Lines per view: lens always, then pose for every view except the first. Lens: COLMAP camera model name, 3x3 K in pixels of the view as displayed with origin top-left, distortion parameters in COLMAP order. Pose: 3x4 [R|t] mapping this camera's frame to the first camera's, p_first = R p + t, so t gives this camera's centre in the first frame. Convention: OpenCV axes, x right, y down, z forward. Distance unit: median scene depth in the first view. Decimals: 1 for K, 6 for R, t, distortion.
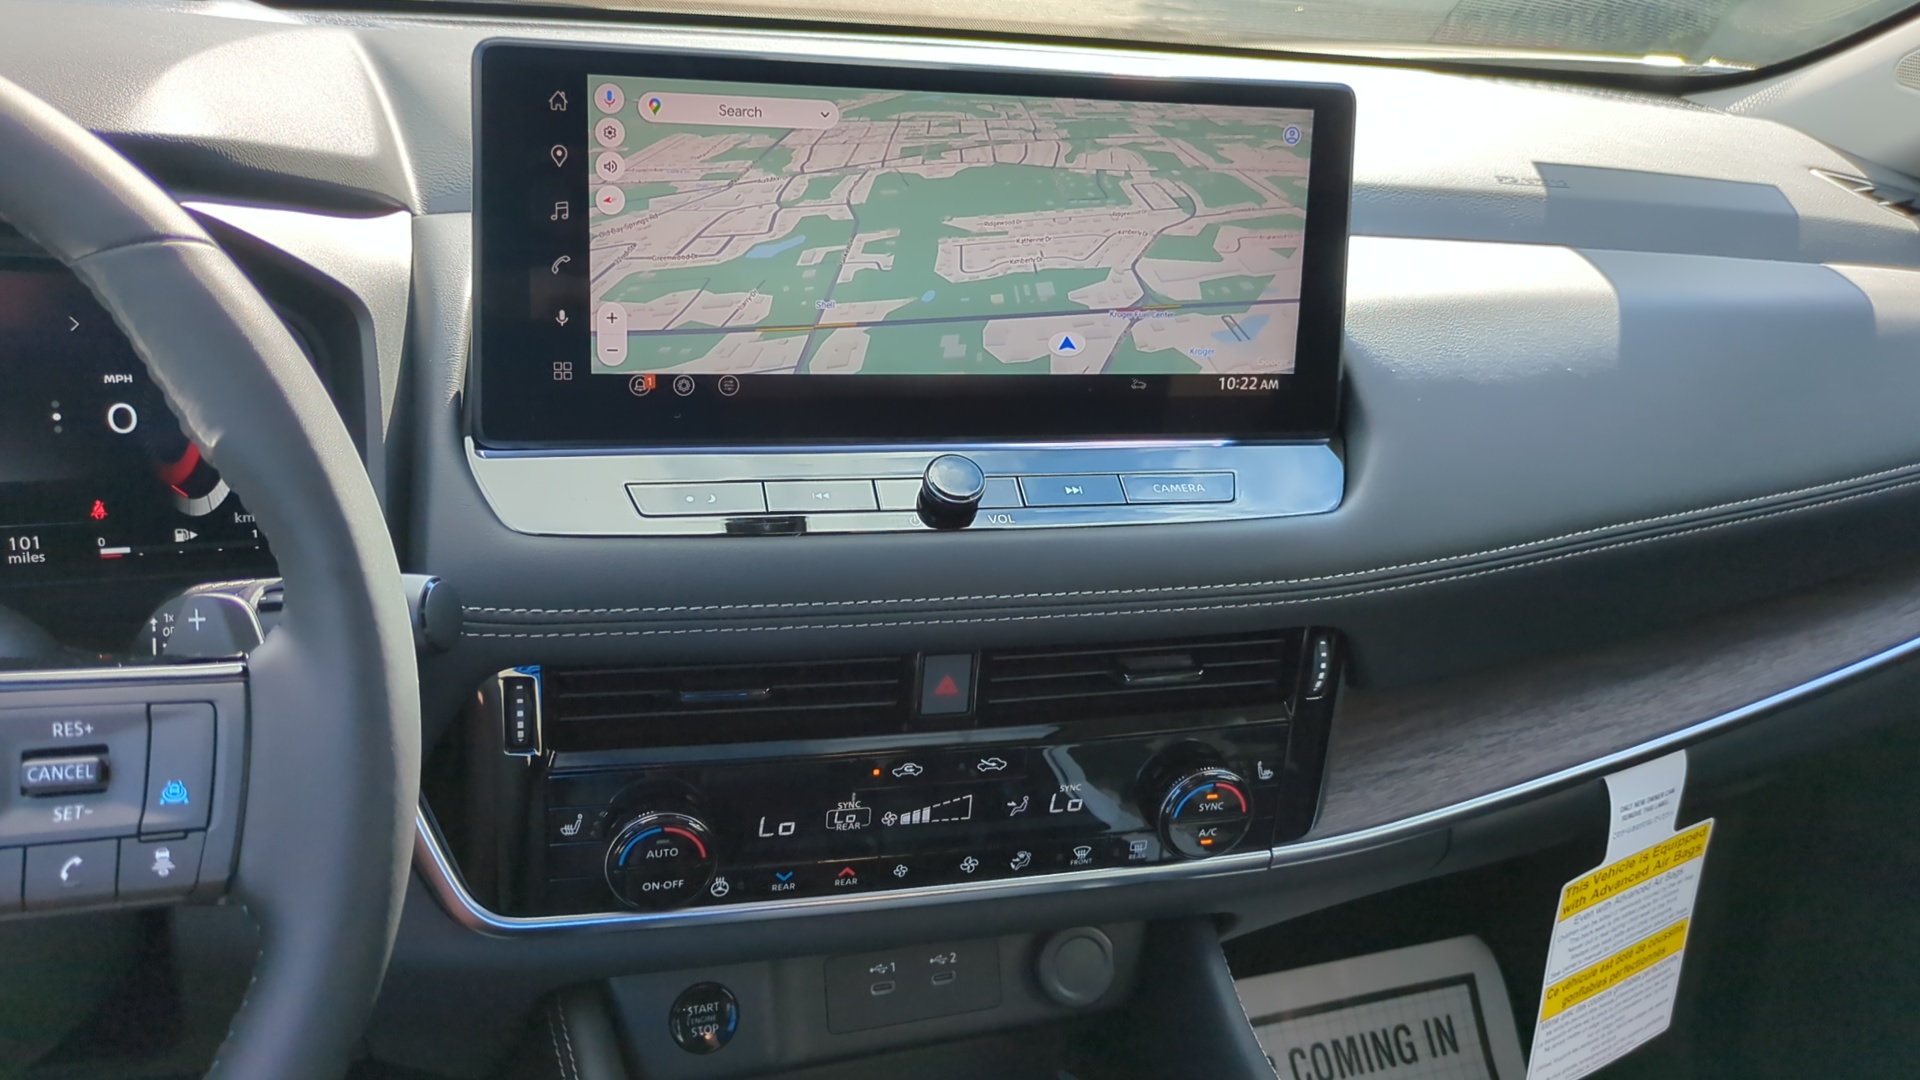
lens RADIAL K [[1699.8, 0, 975.0], [0, 1699.8, 507.7], [0, 0, 1]] dist [0.040384, -0.067465]
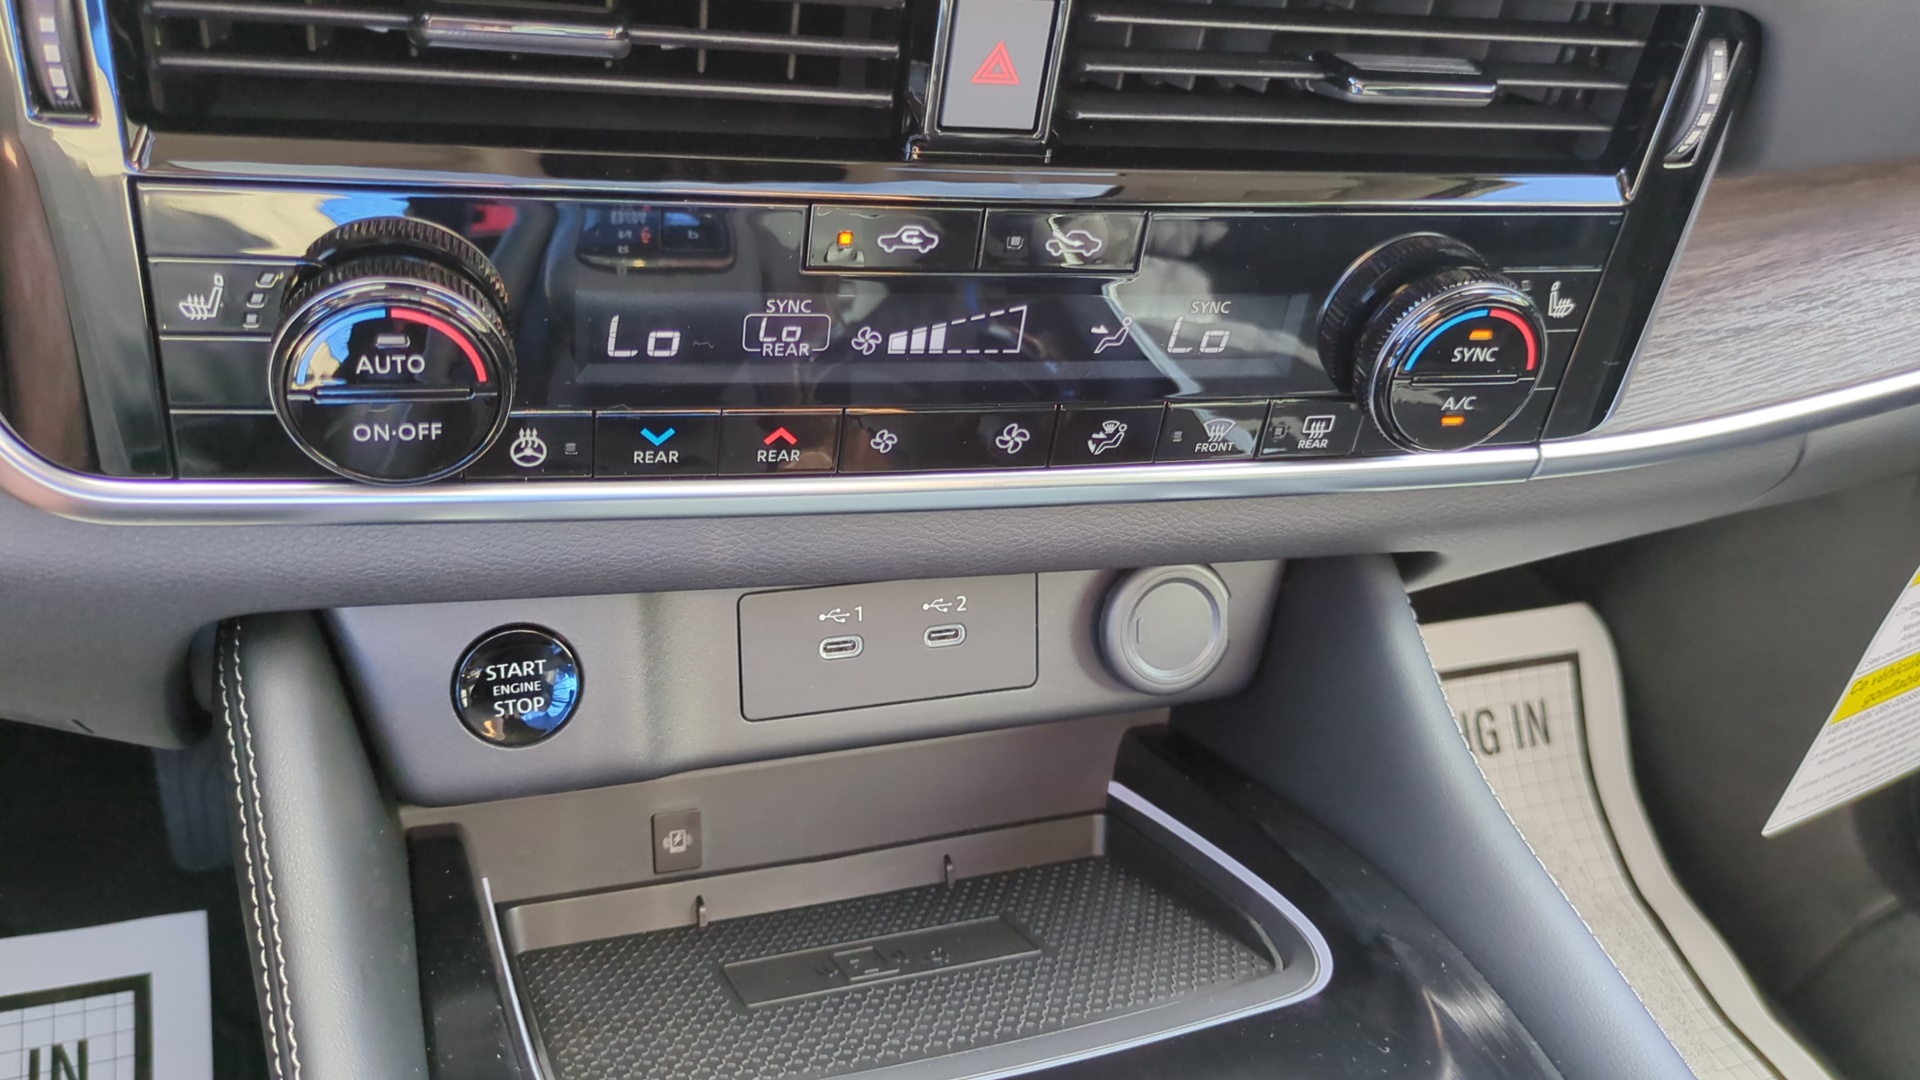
lens RADIAL K [[1699.8, 0, 969.4], [0, 1699.8, 541.3], [0, 0, 1]] dist [0.040384, -0.067465]
pose [[0.998376, 0.050704, 0.025959, -0.029780], [-0.055204, 0.973600, 0.221486, 0.127315], [-0.014043, -0.222559, 0.974818, 0.487673]]
